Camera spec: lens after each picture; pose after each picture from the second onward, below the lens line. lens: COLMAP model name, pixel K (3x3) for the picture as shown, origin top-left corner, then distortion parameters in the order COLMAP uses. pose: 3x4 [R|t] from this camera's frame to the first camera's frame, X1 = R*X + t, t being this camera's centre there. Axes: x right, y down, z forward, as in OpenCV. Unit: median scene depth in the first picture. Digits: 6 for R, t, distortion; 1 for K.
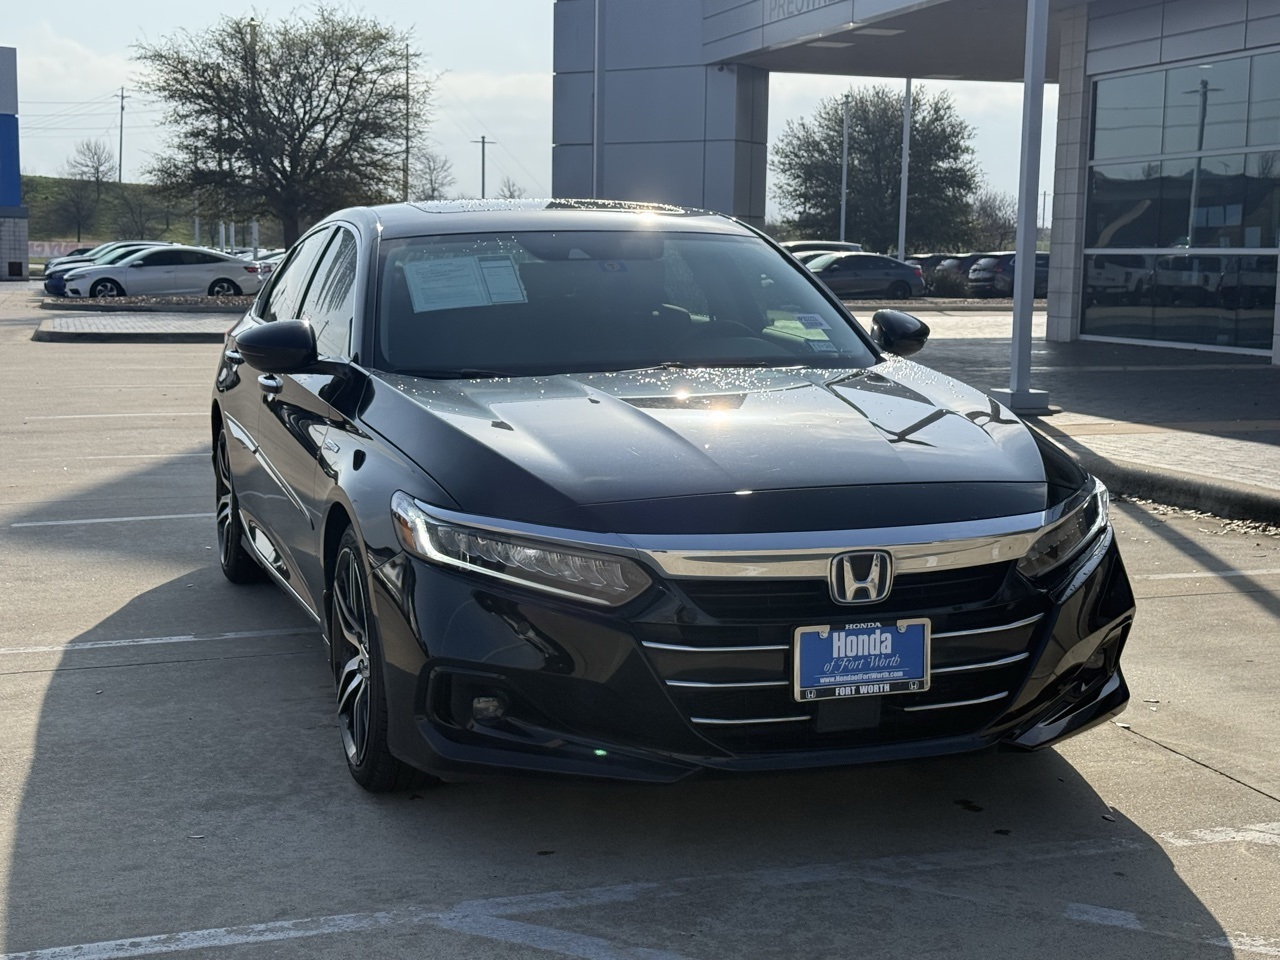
lens RADIAL K [[1929.5, 0, 640.0], [0, 1929.5, 480.0], [0, 0, 1]] dist [0.140574, -0.019866]
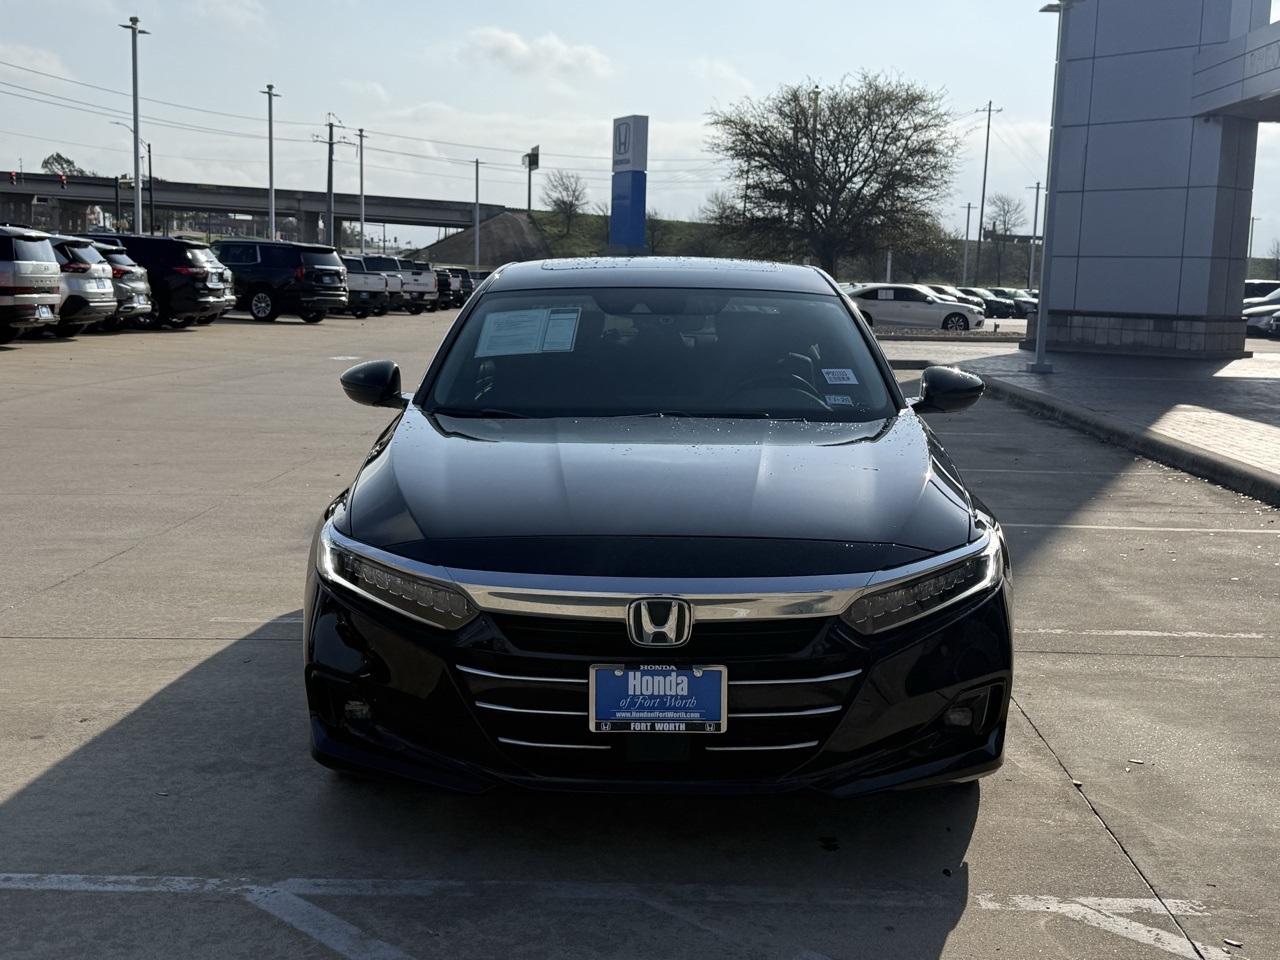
lens RADIAL K [[1681.7, 0, 640.0], [0, 1681.7, 480.0], [0, 0, 1]] dist [0.111665, -0.062016]
pose [[0.947282, 0.053189, -0.315956, 0.352353], [-0.053604, 0.998535, 0.007385, -0.031286], [0.315886, 0.009941, 0.948745, 0.095149]]
